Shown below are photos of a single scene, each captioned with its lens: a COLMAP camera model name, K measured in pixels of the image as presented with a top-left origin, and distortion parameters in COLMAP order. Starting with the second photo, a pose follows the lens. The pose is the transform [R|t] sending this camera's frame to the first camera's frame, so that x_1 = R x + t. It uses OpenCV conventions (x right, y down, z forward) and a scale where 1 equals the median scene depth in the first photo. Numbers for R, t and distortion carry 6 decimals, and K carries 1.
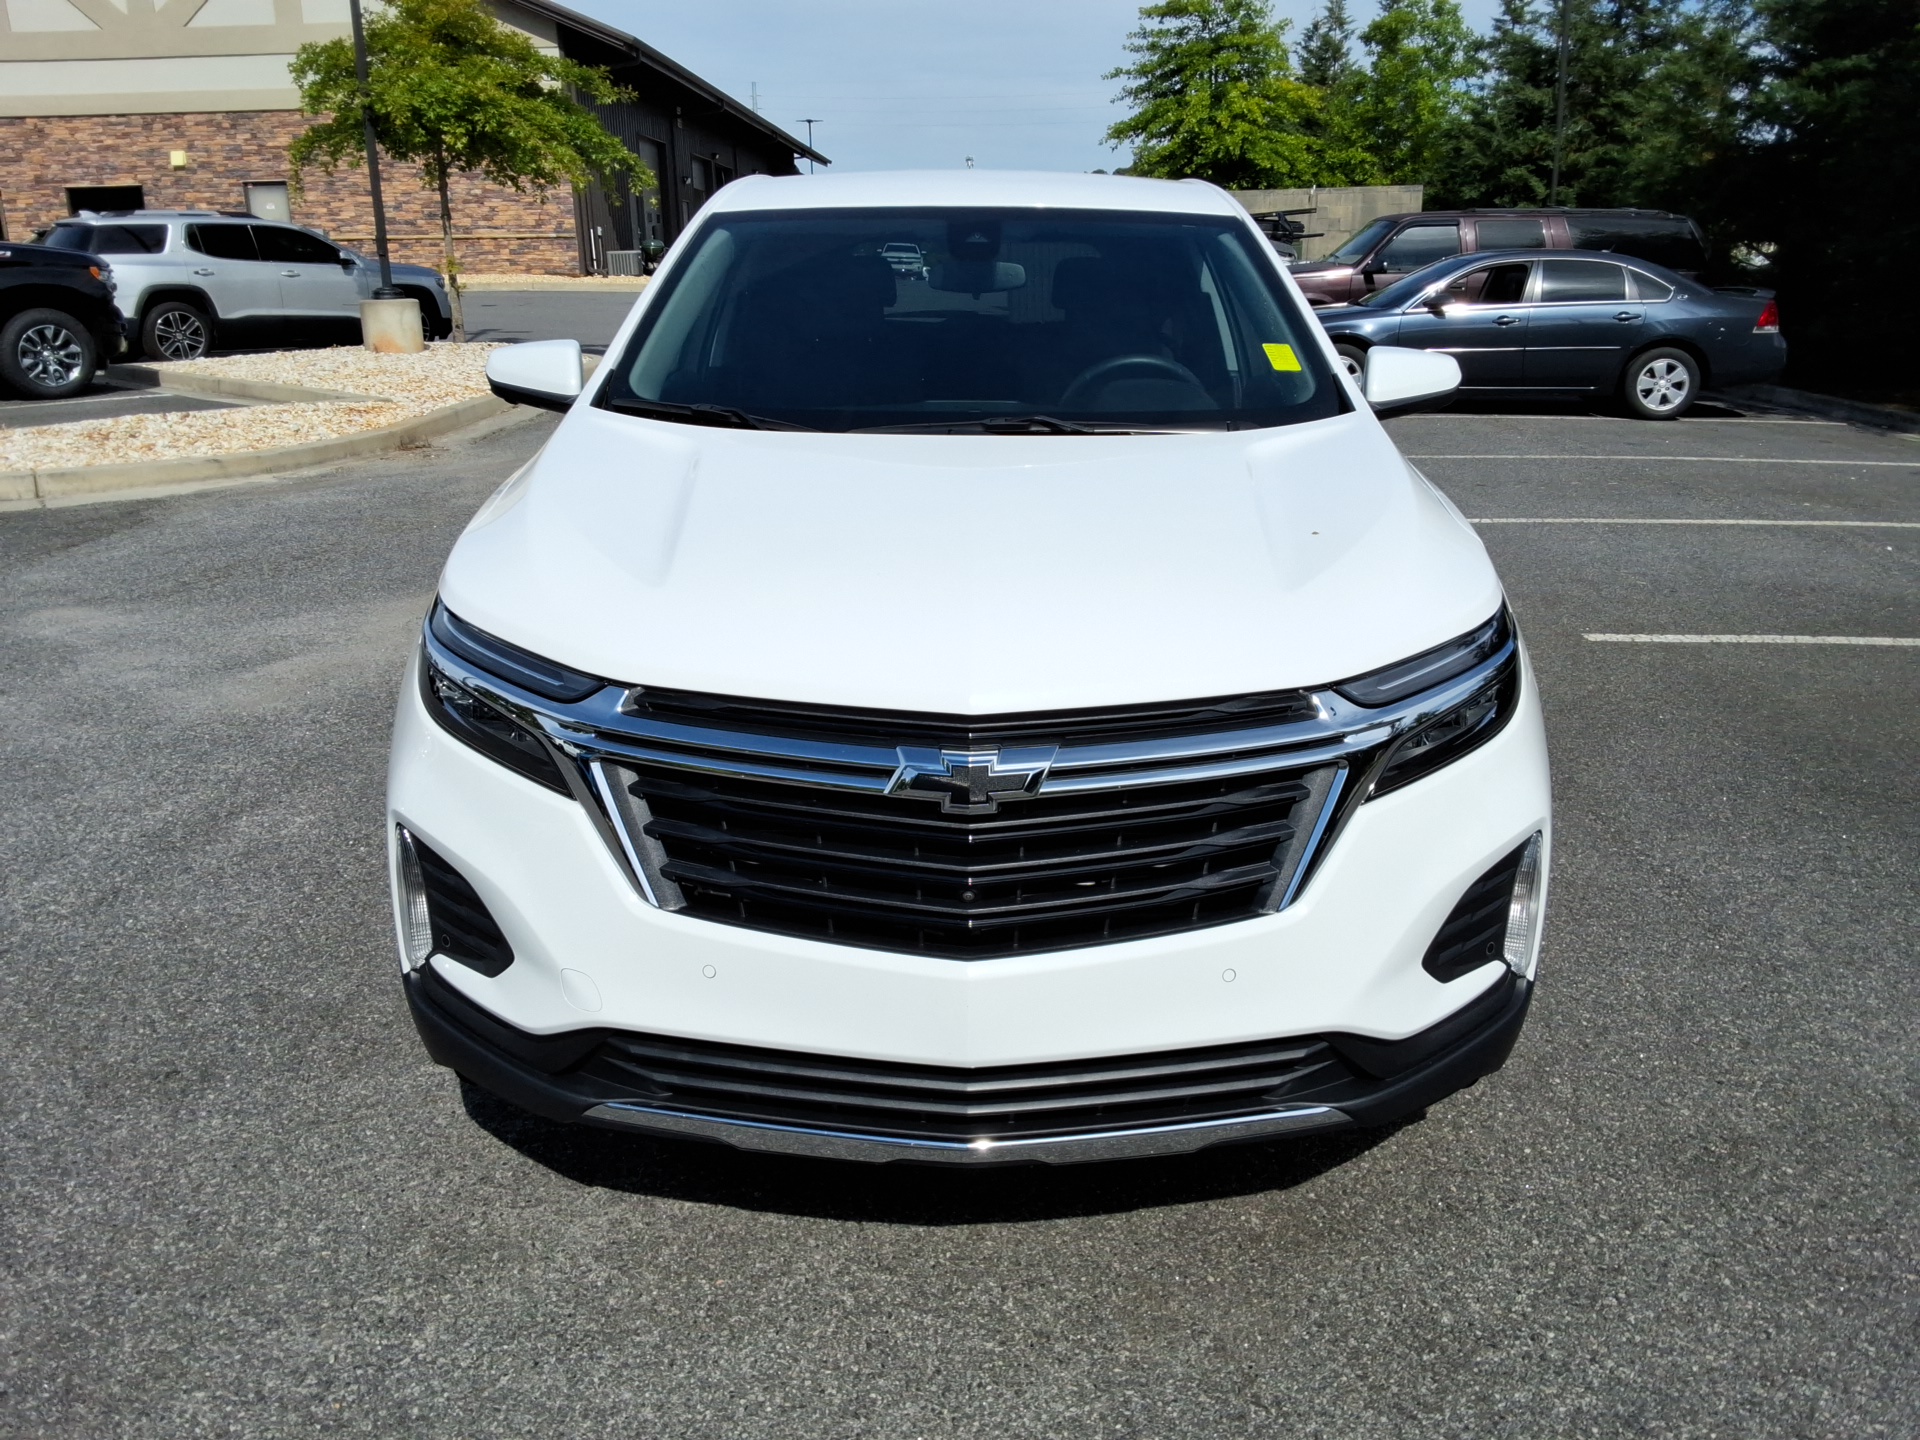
lens RADIAL K [[1561.3, 0, 959.4], [0, 1561.3, 682.4], [0, 0, 1]] dist [0.099505, -0.171321]
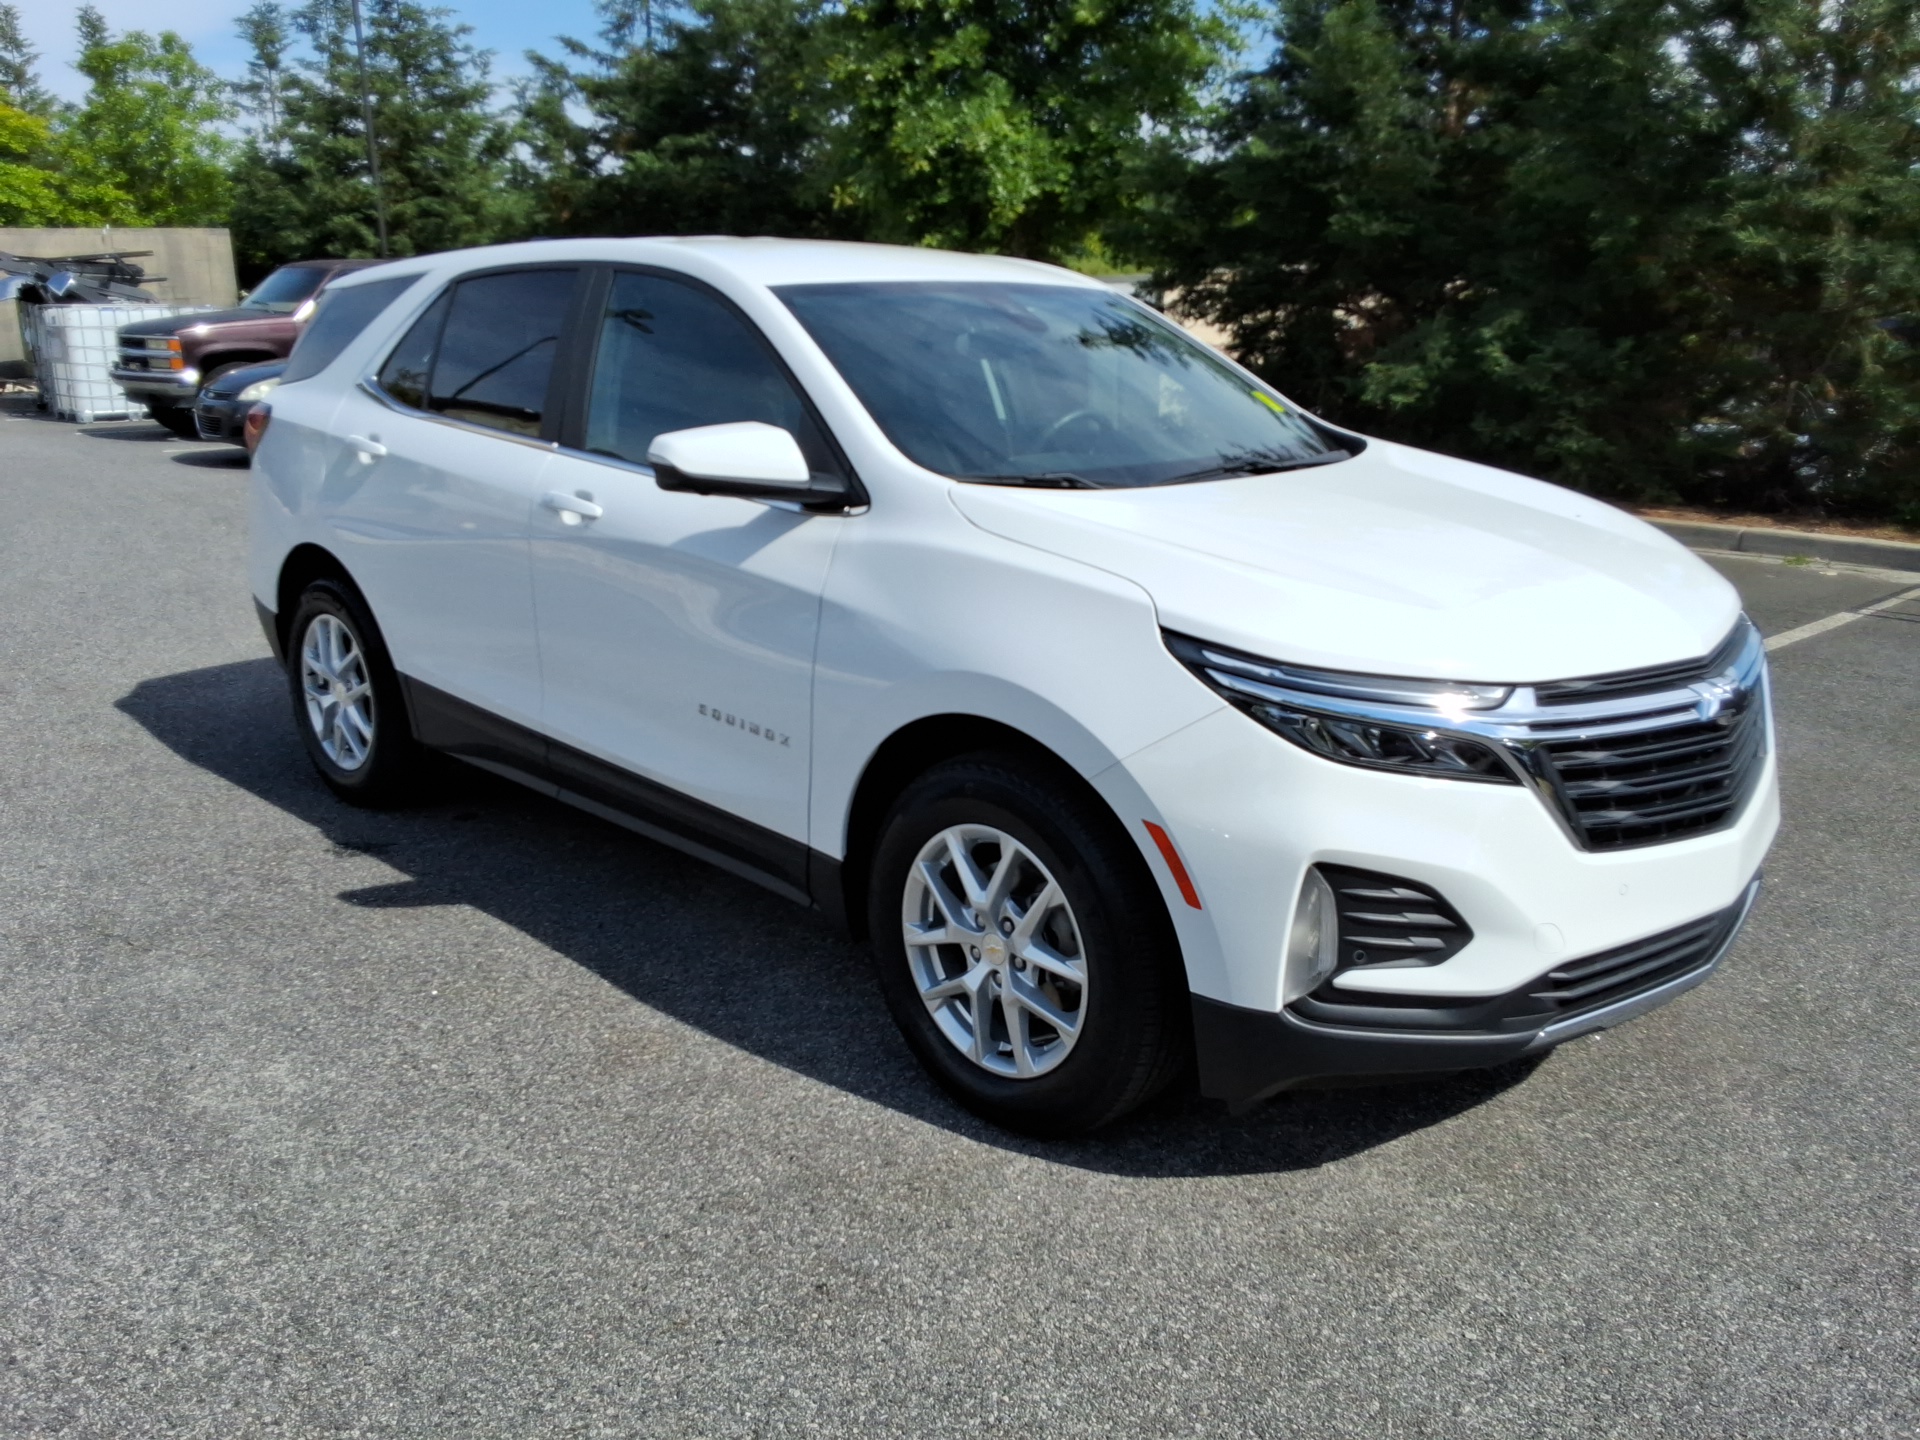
lens RADIAL K [[1561.3, 0, 959.4], [0, 1561.3, 682.4], [0, 0, 1]] dist [0.099505, -0.171321]
pose [[0.696687, -0.169286, 0.697115, -0.125676], [0.186928, 0.981027, 0.051418, -0.013231], [-0.692593, 0.094489, 0.715113, 0.039312]]
